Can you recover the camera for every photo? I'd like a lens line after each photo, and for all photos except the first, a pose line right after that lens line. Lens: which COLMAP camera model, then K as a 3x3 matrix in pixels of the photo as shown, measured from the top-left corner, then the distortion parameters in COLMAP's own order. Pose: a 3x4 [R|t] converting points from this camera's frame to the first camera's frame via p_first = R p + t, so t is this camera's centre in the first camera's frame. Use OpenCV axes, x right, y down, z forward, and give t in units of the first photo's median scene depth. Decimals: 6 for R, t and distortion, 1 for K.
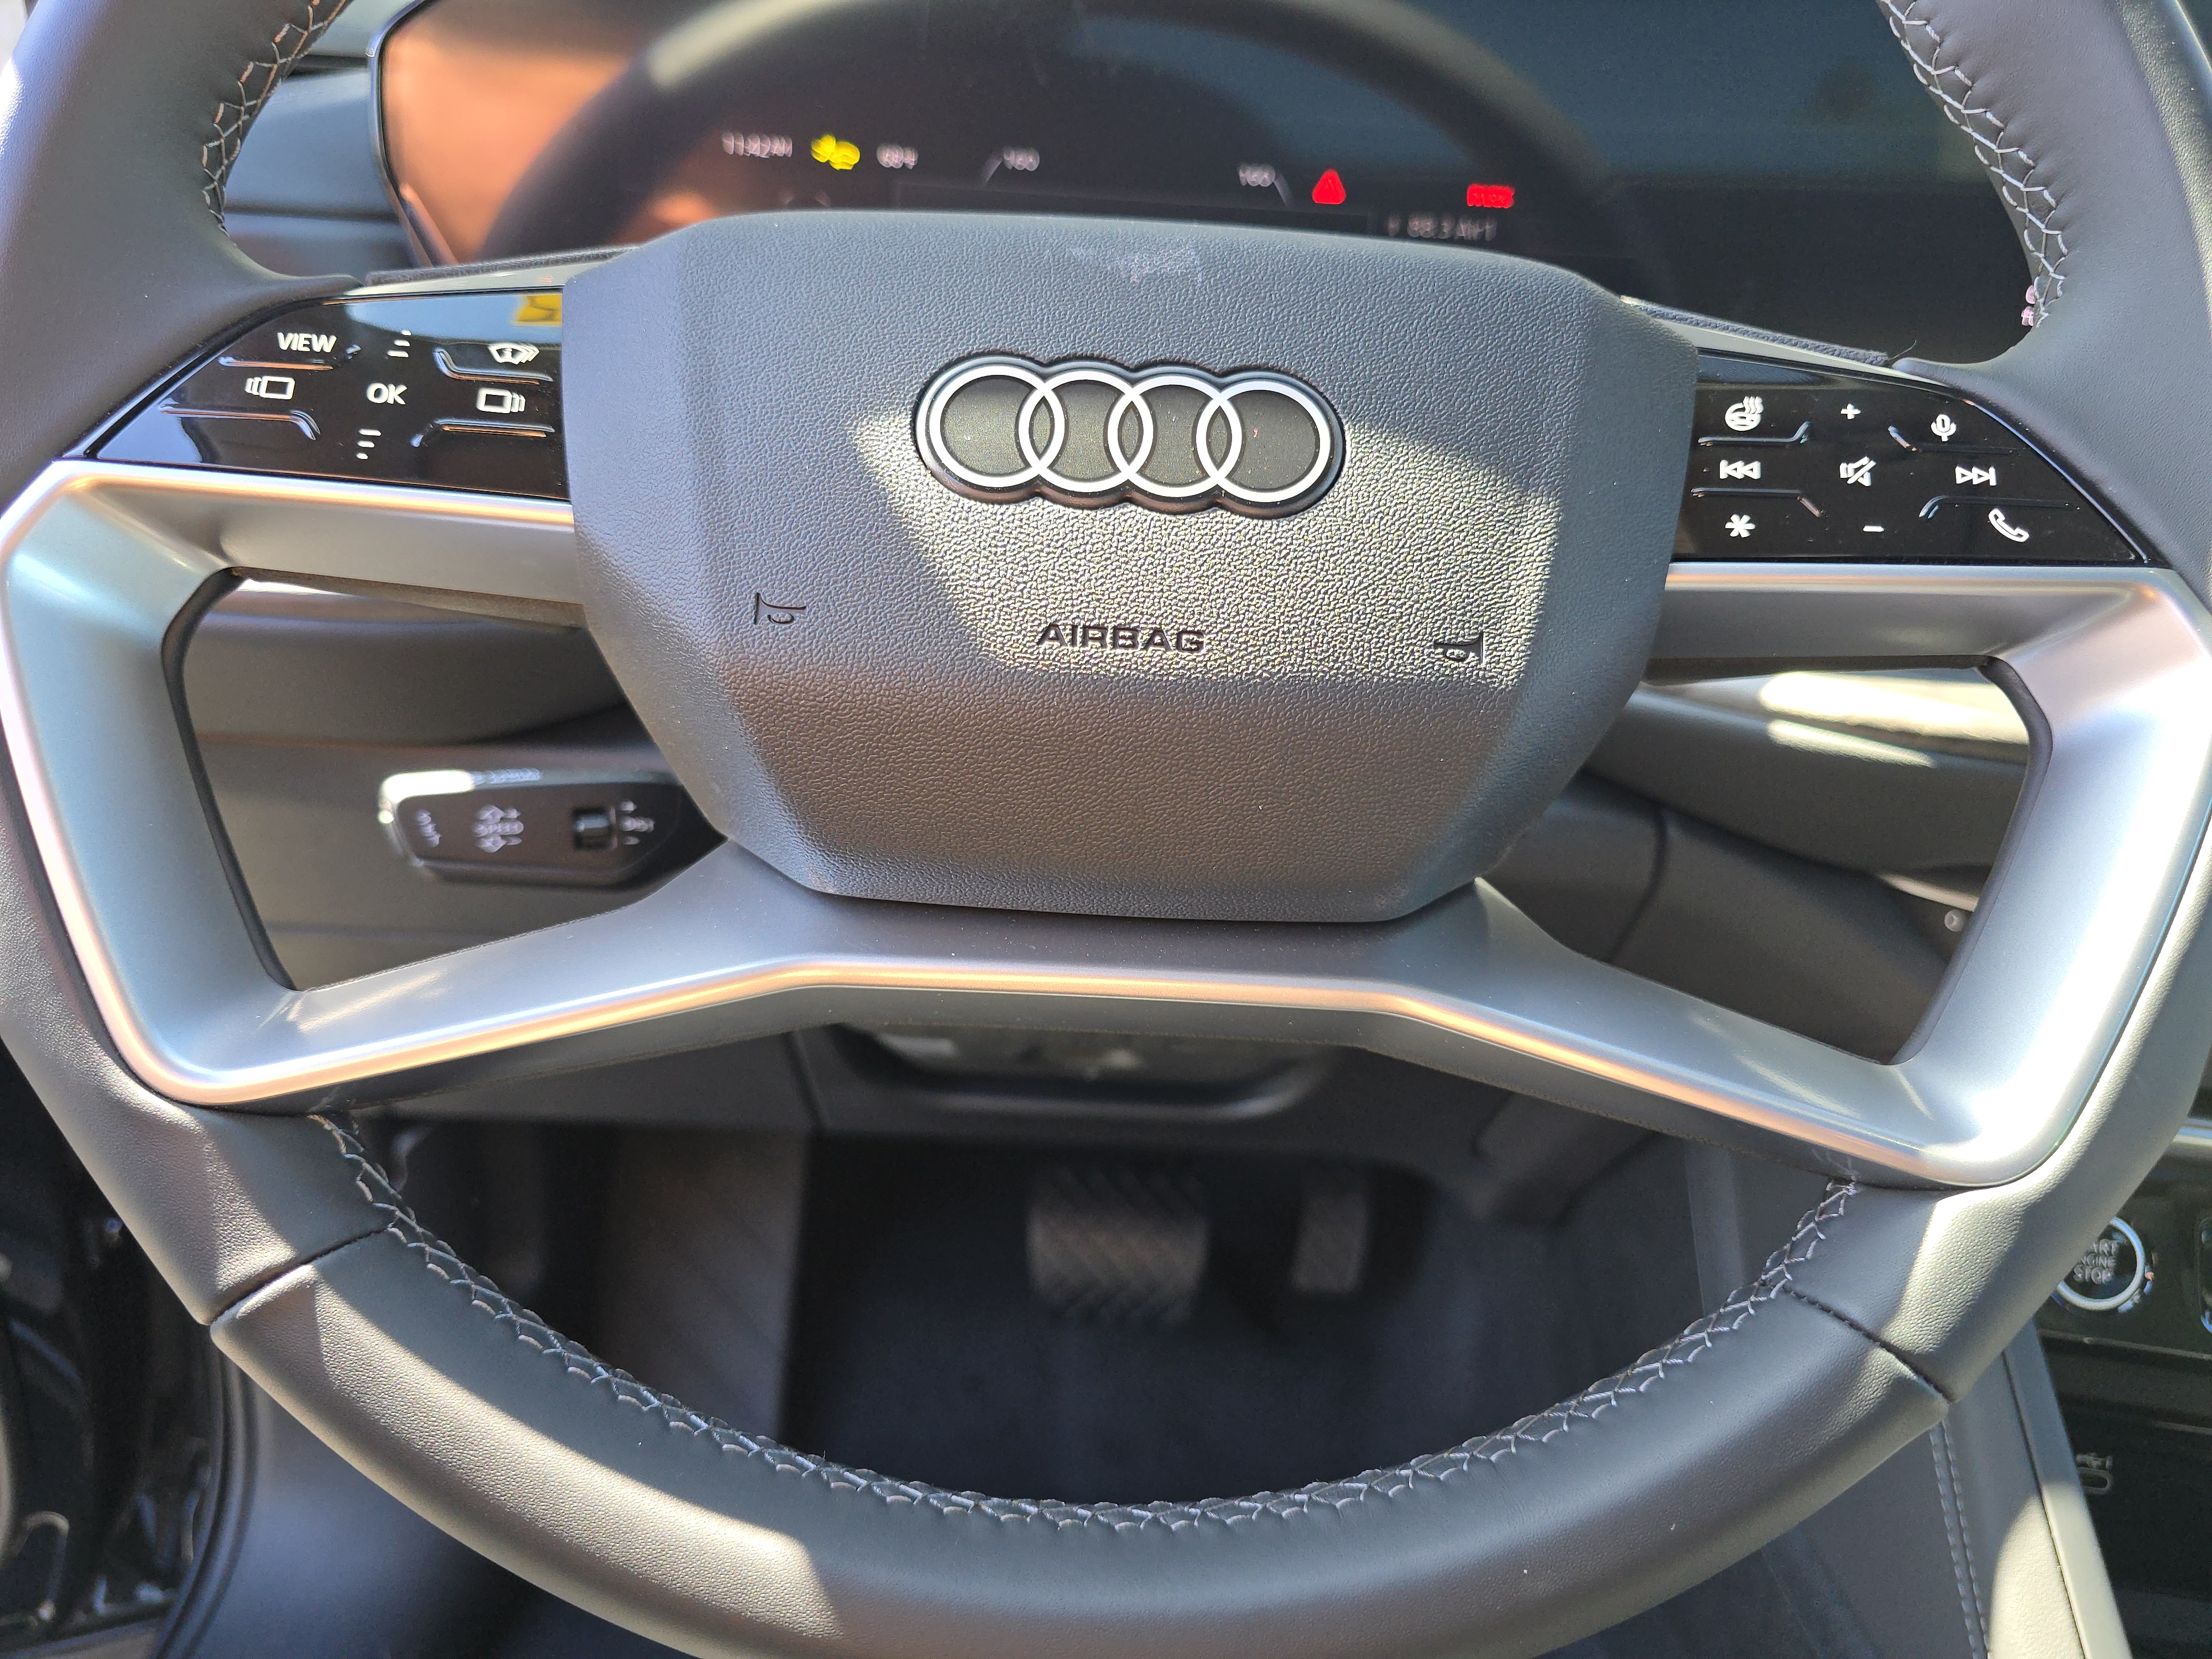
lens RADIAL K [[1557.3, 0, 1106.0], [0, 1557.3, 829.5], [0, 0, 1]] dist [-0.029842, 0.001430]
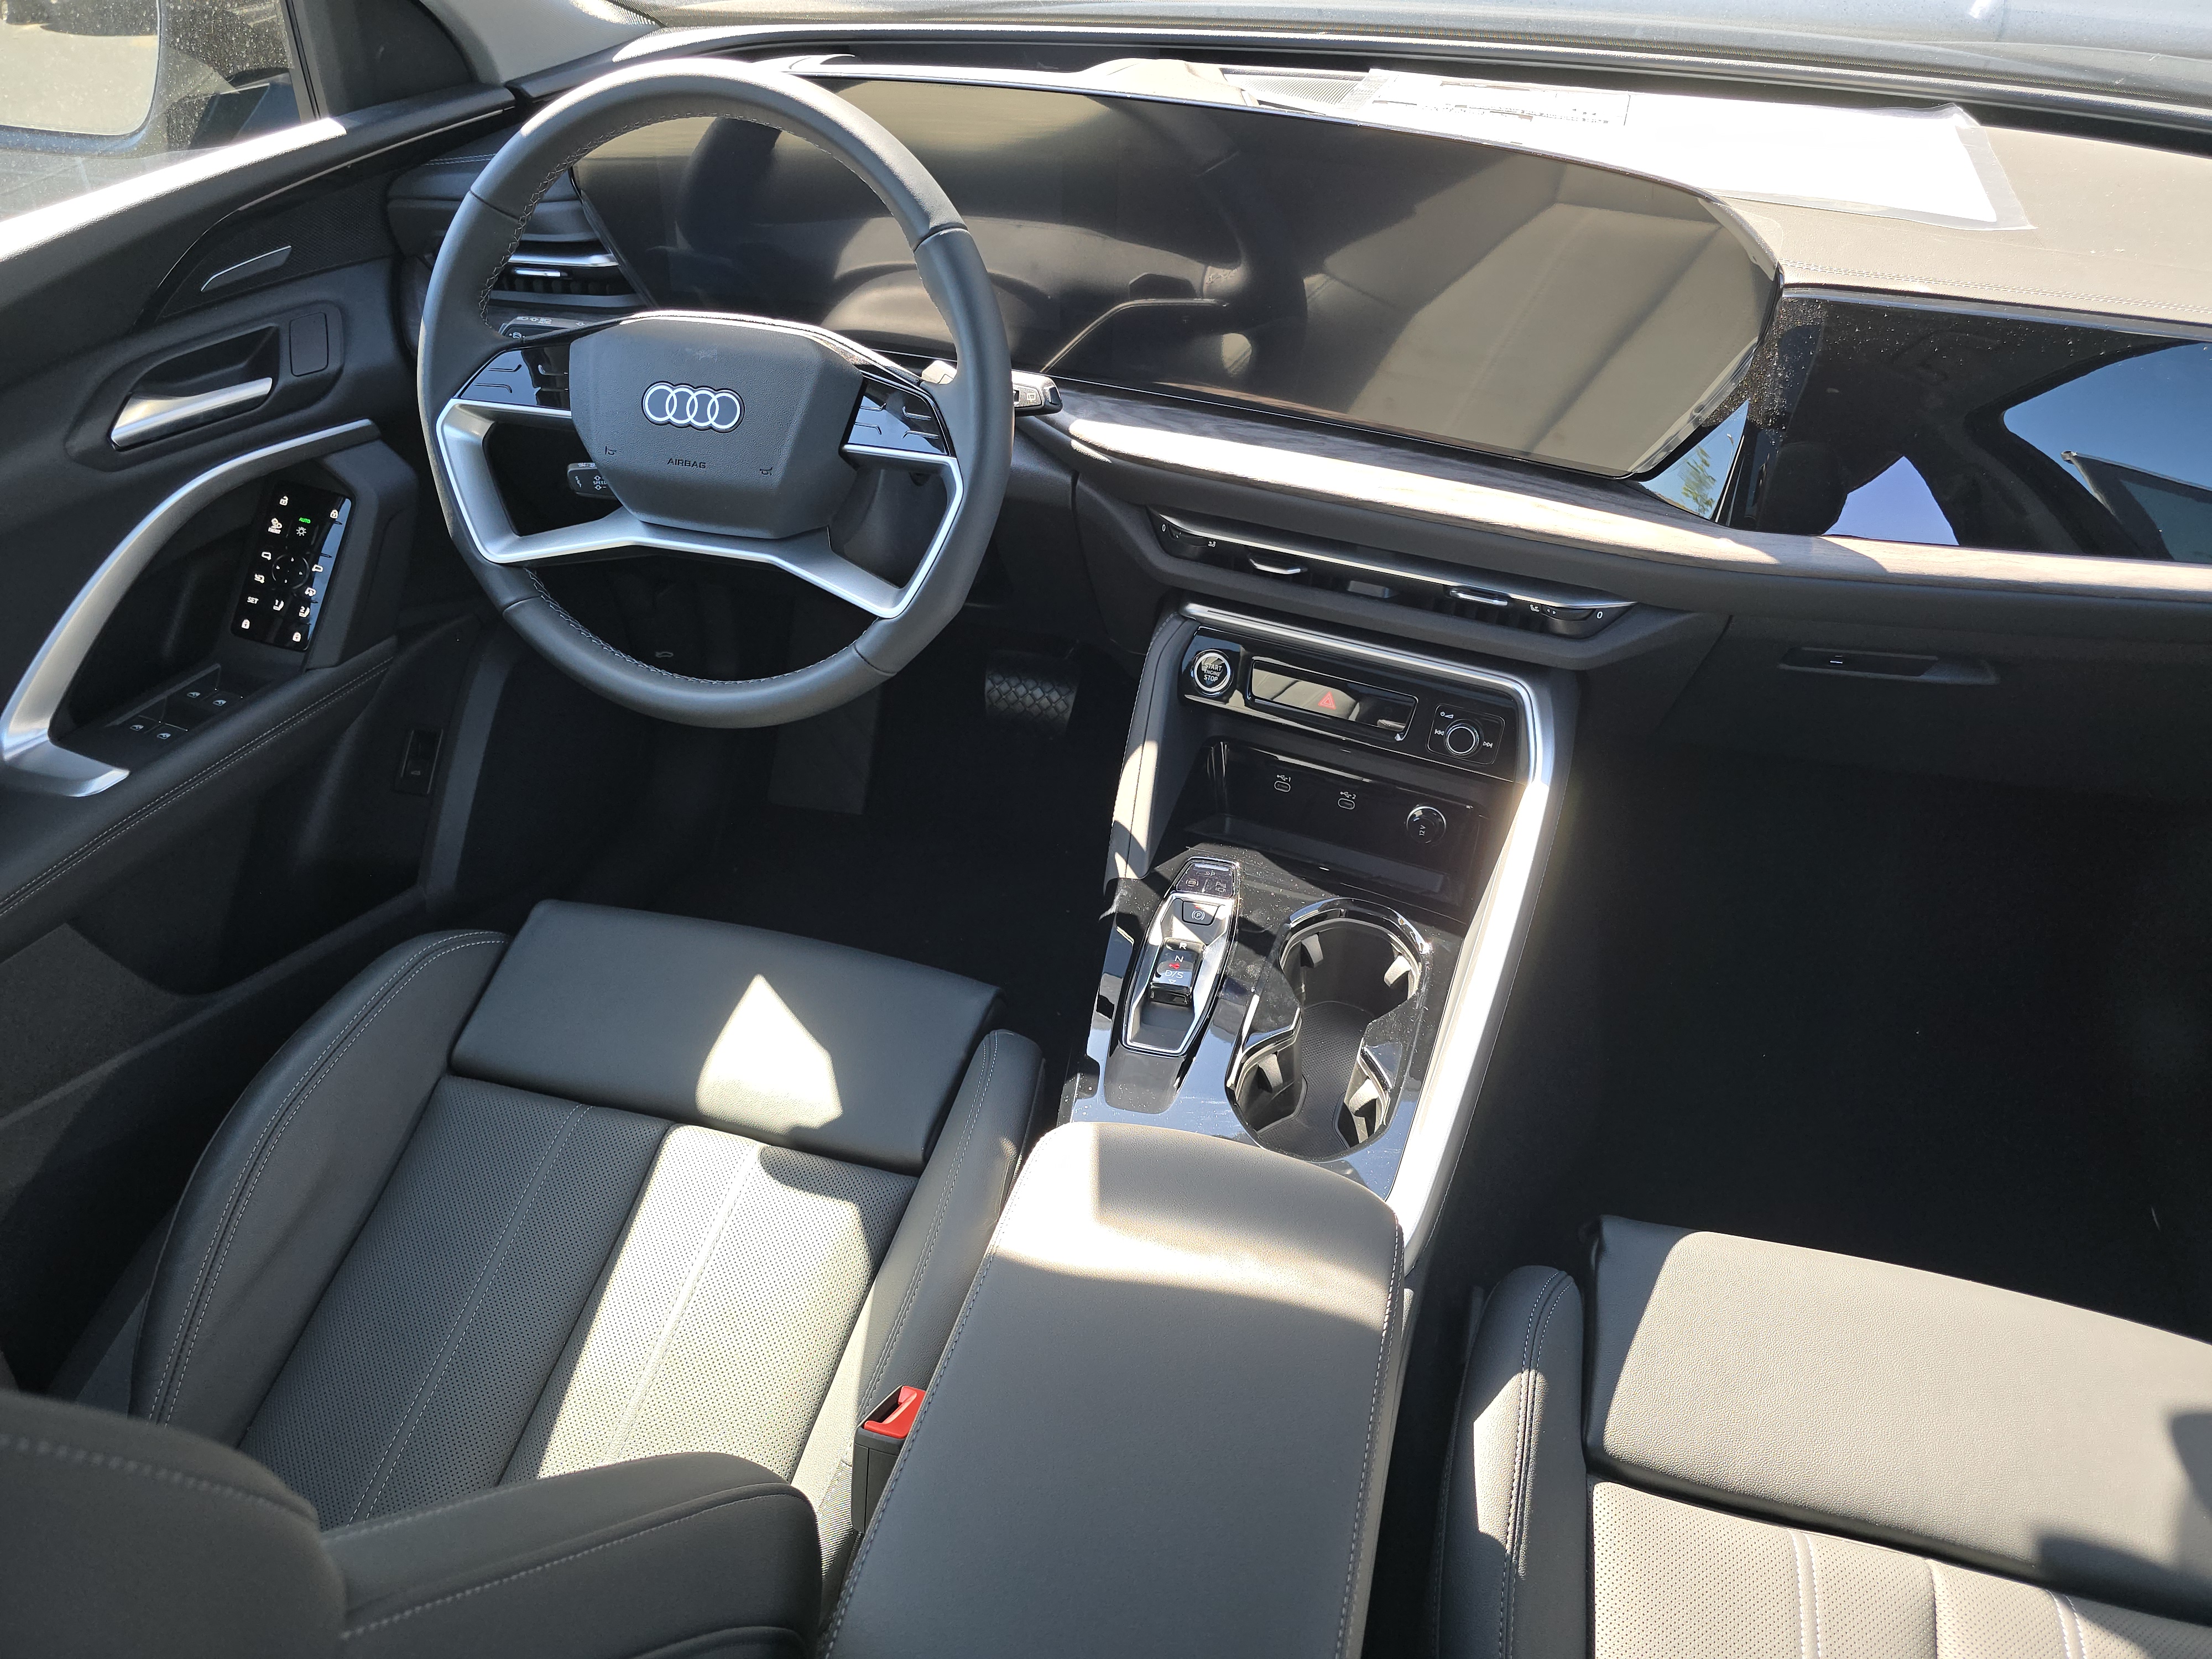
lens RADIAL K [[1524.7, 0, 1100.1], [0, 1524.7, 829.6], [0, 0, 1]] dist [0.044469, -0.052541]
pose [[0.963738, 0.115700, -0.240465, 1.943926], [-0.046162, 0.959816, 0.276807, -0.257381], [0.262828, -0.255669, 0.930352, -2.474059]]
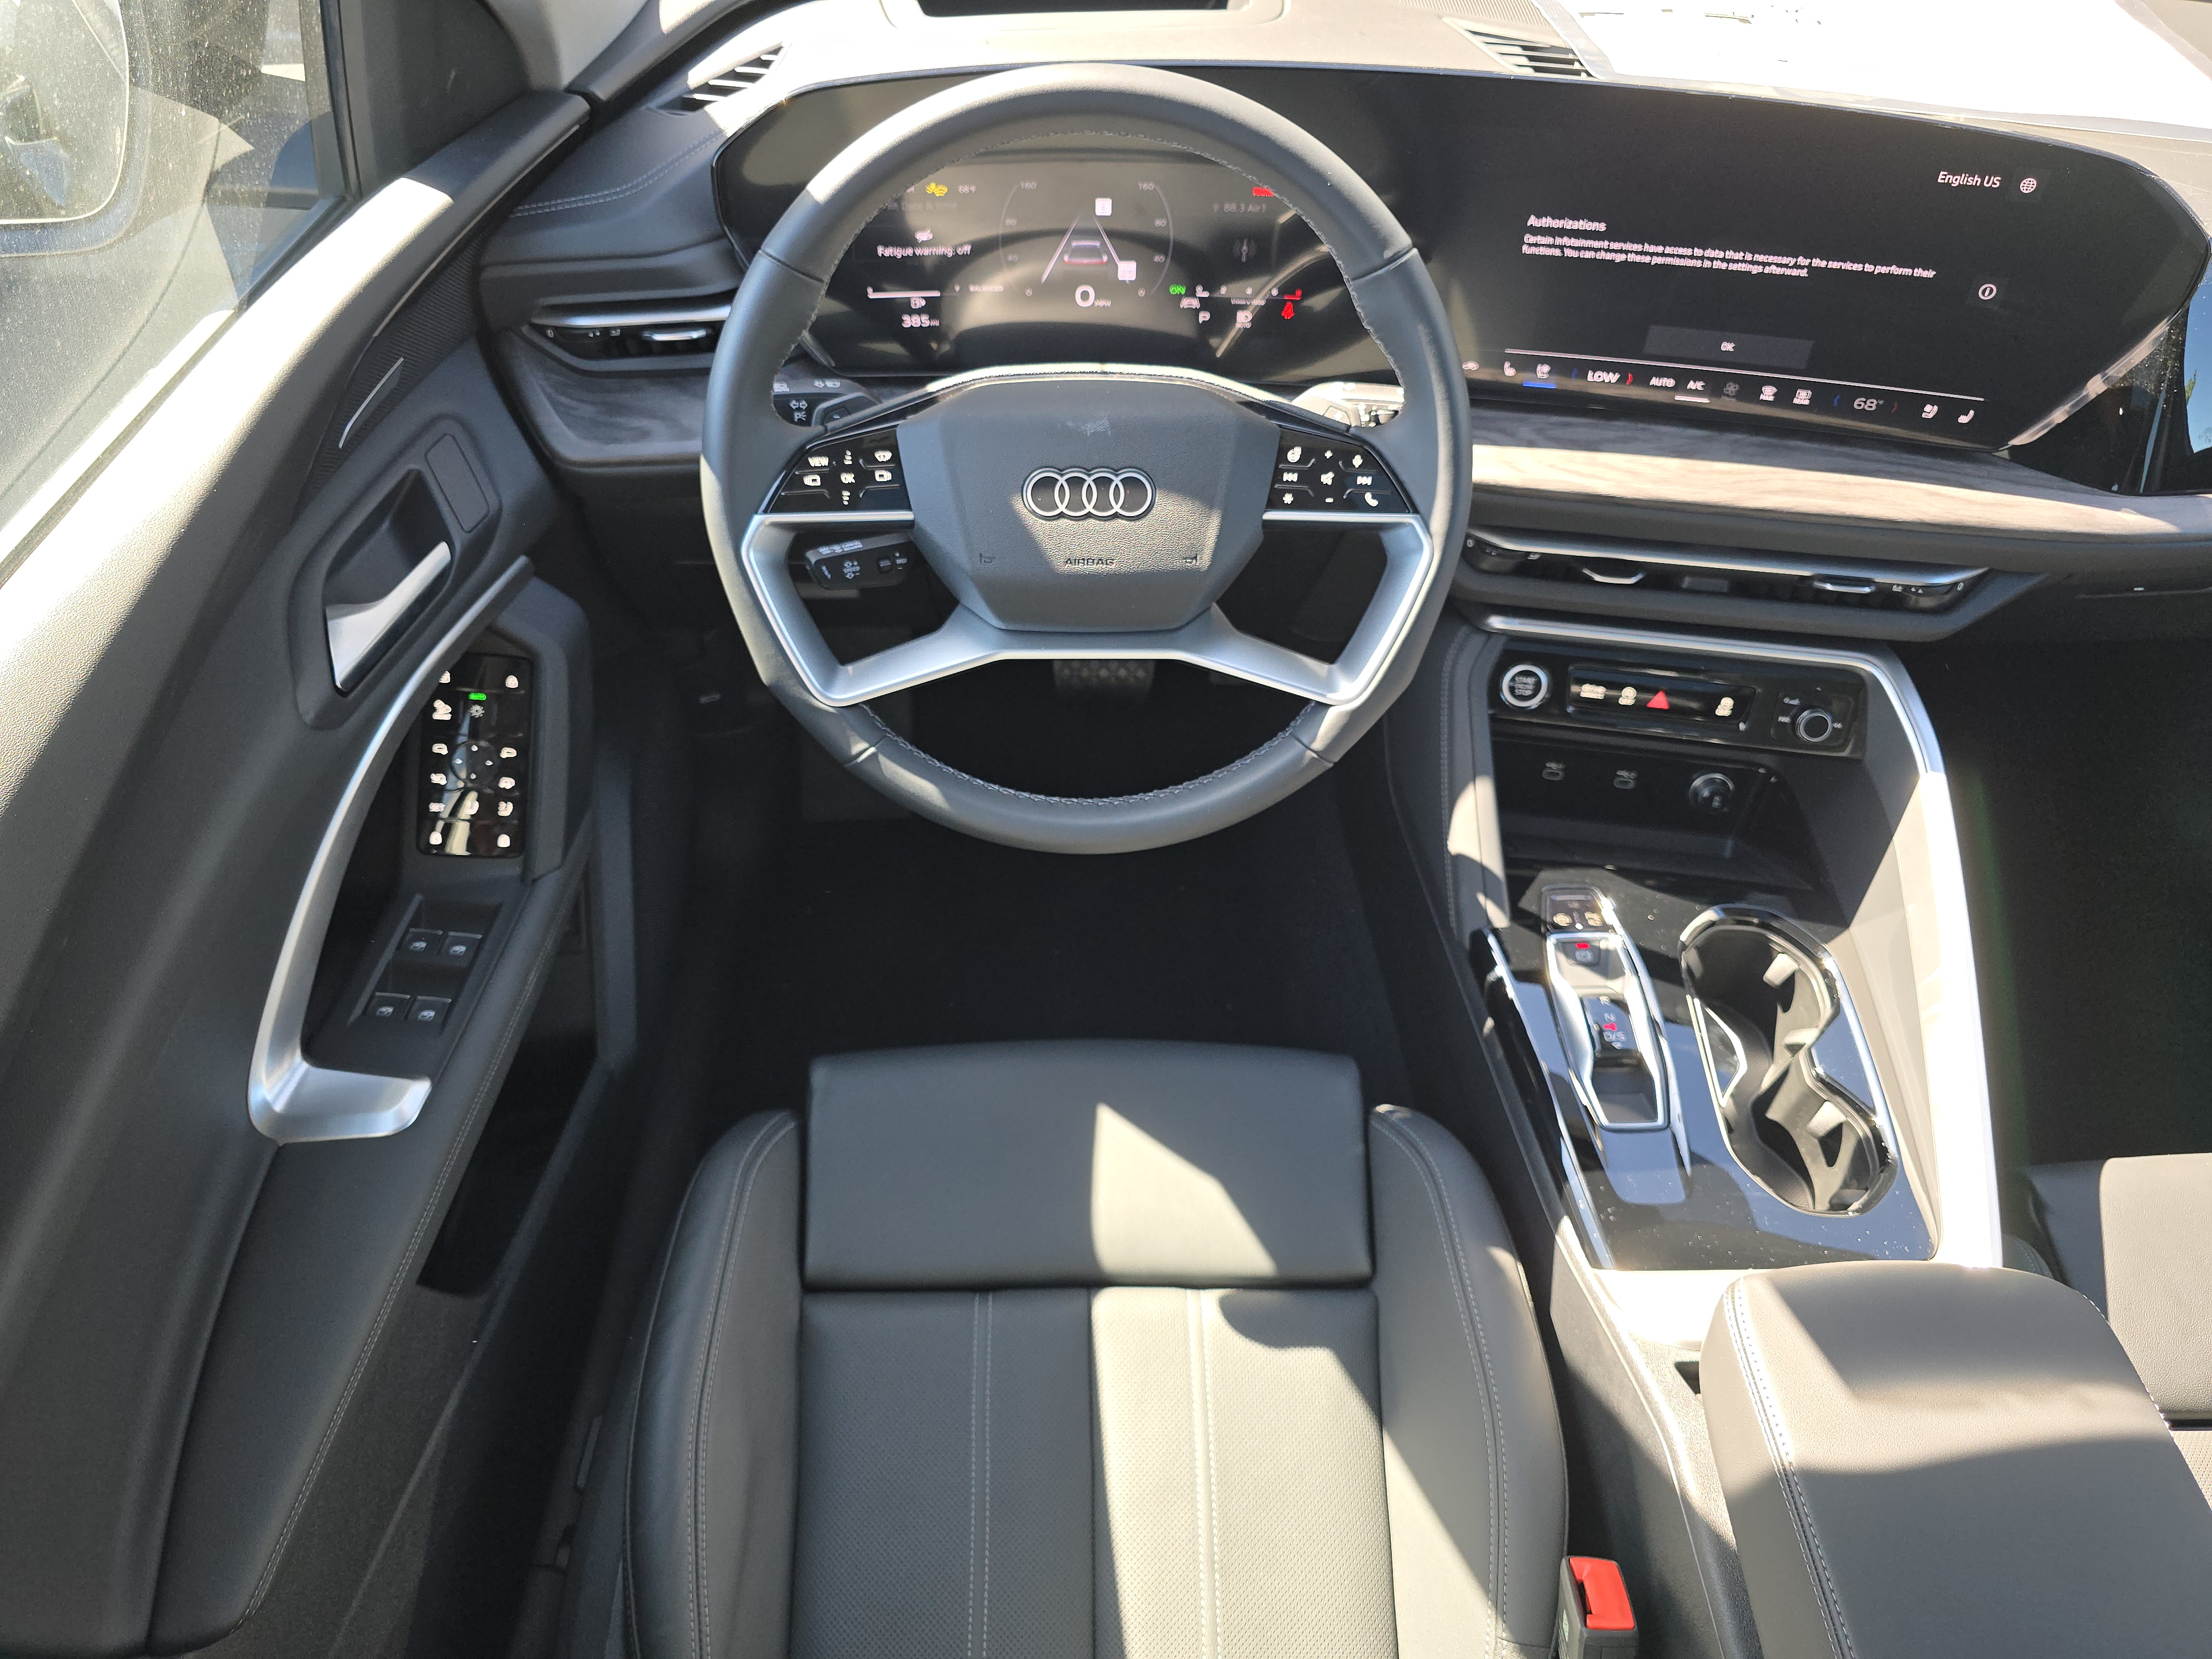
lens RADIAL K [[1524.7, 0, 1100.1], [0, 1524.7, 829.6], [0, 0, 1]] dist [0.044469, -0.052541]
pose [[0.998858, -0.046239, -0.012016, 0.041737], [0.047092, 0.910561, 0.410684, -0.885941], [-0.008048, -0.410781, 0.911699, -2.099087]]
